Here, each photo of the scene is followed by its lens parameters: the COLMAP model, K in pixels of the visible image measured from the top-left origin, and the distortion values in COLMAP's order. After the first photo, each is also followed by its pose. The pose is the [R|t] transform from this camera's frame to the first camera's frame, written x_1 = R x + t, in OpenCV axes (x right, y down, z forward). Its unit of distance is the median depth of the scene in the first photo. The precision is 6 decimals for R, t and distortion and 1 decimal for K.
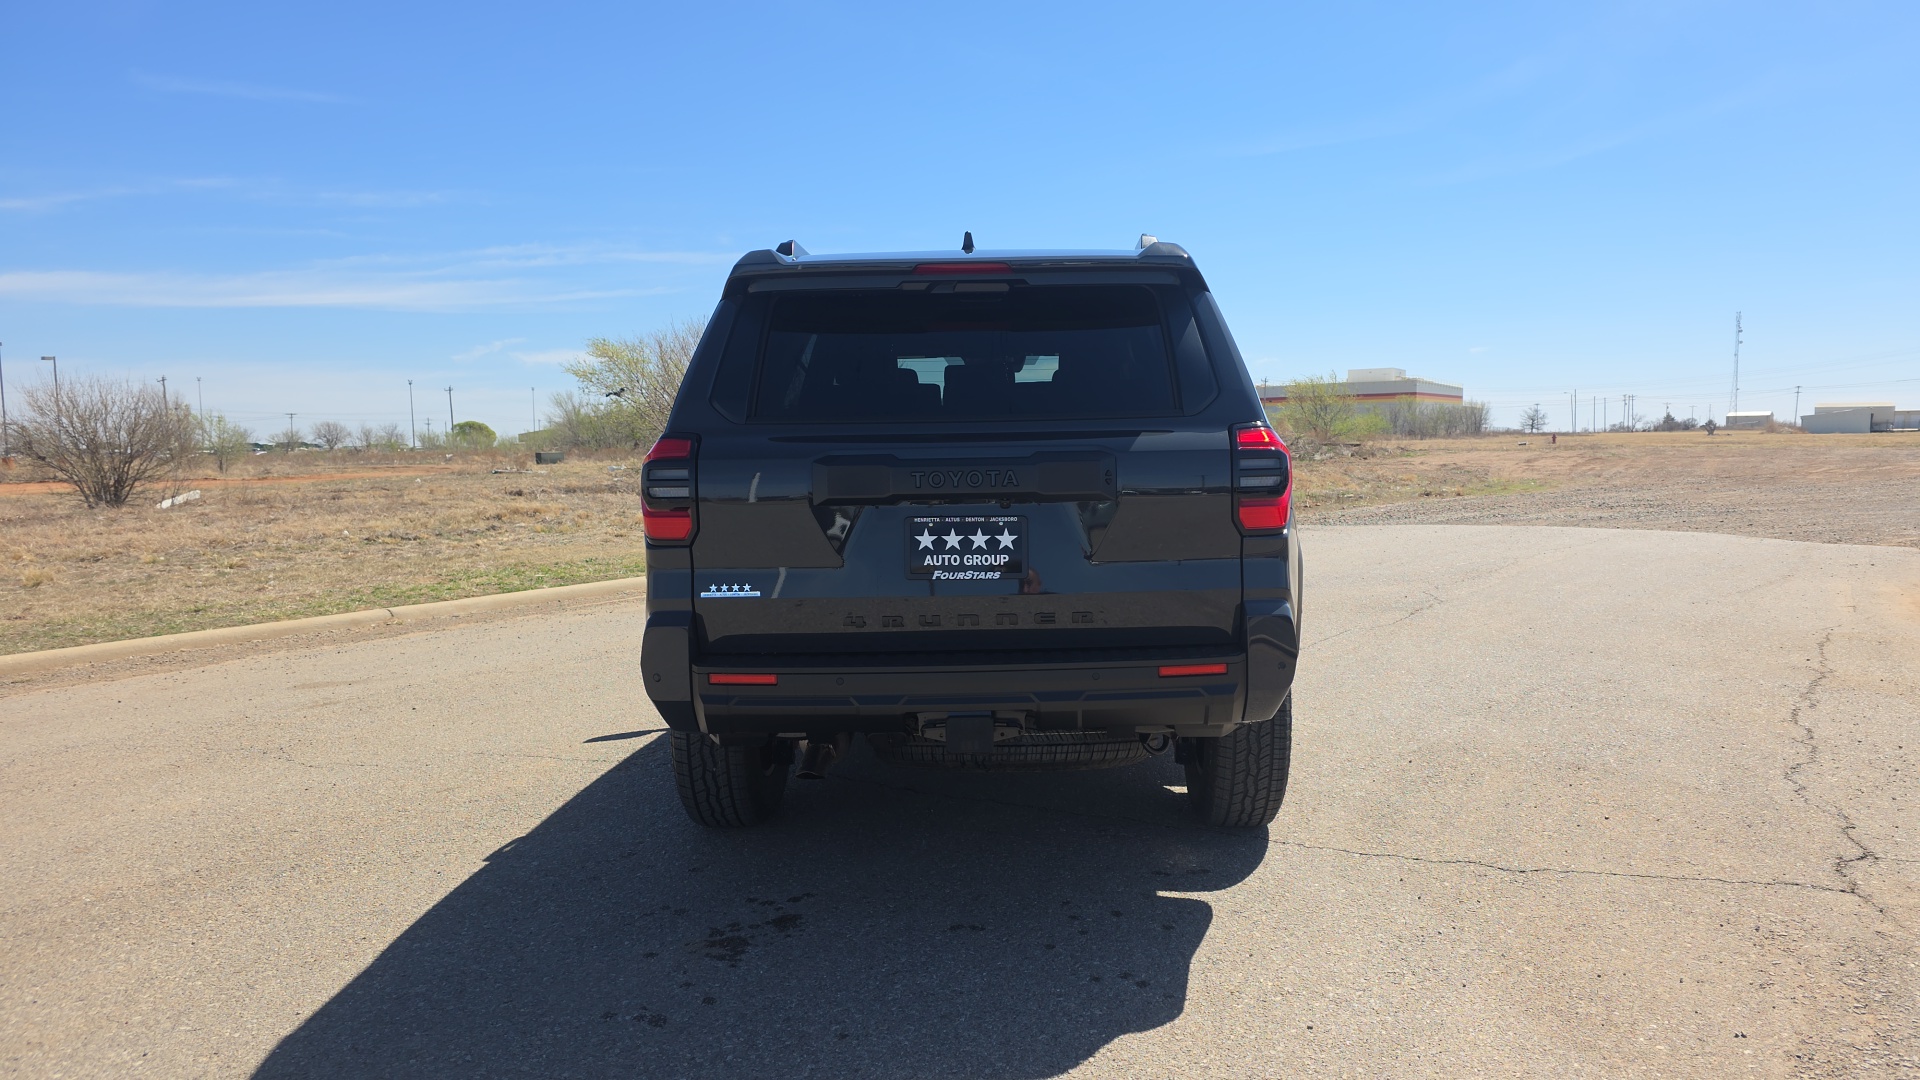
lens RADIAL K [[1299.5, 0, 980.7], [0, 1299.5, 549.3], [0, 0, 1]] dist [0.060921, -0.067141]
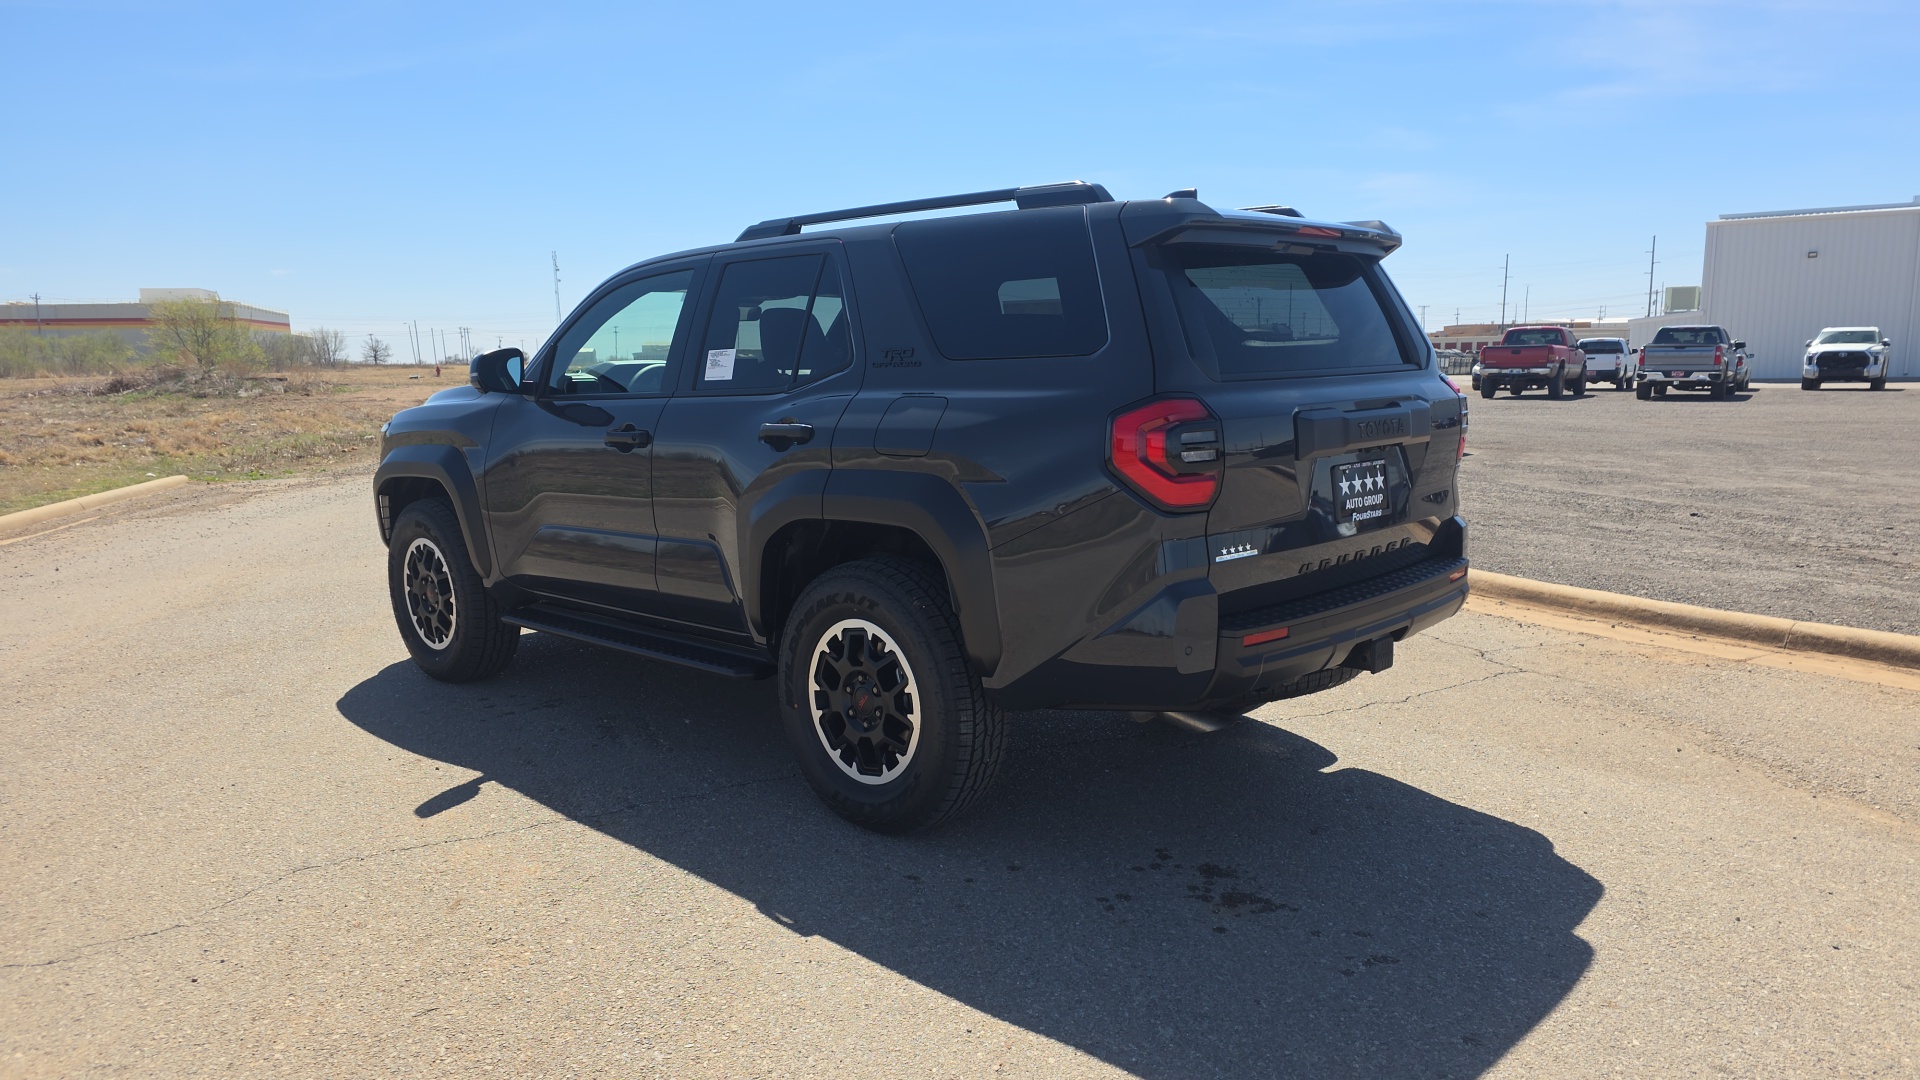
lens RADIAL K [[1332.2, 0, 960.5], [0, 1332.2, 584.6], [0, 0, 1]] dist [0.043539, 0.000070]
pose [[0.669105, -0.124775, 0.732619, -1.070255], [0.070256, 0.992010, 0.104787, -0.064228], [-0.739840, -0.018643, 0.672525, 0.469560]]
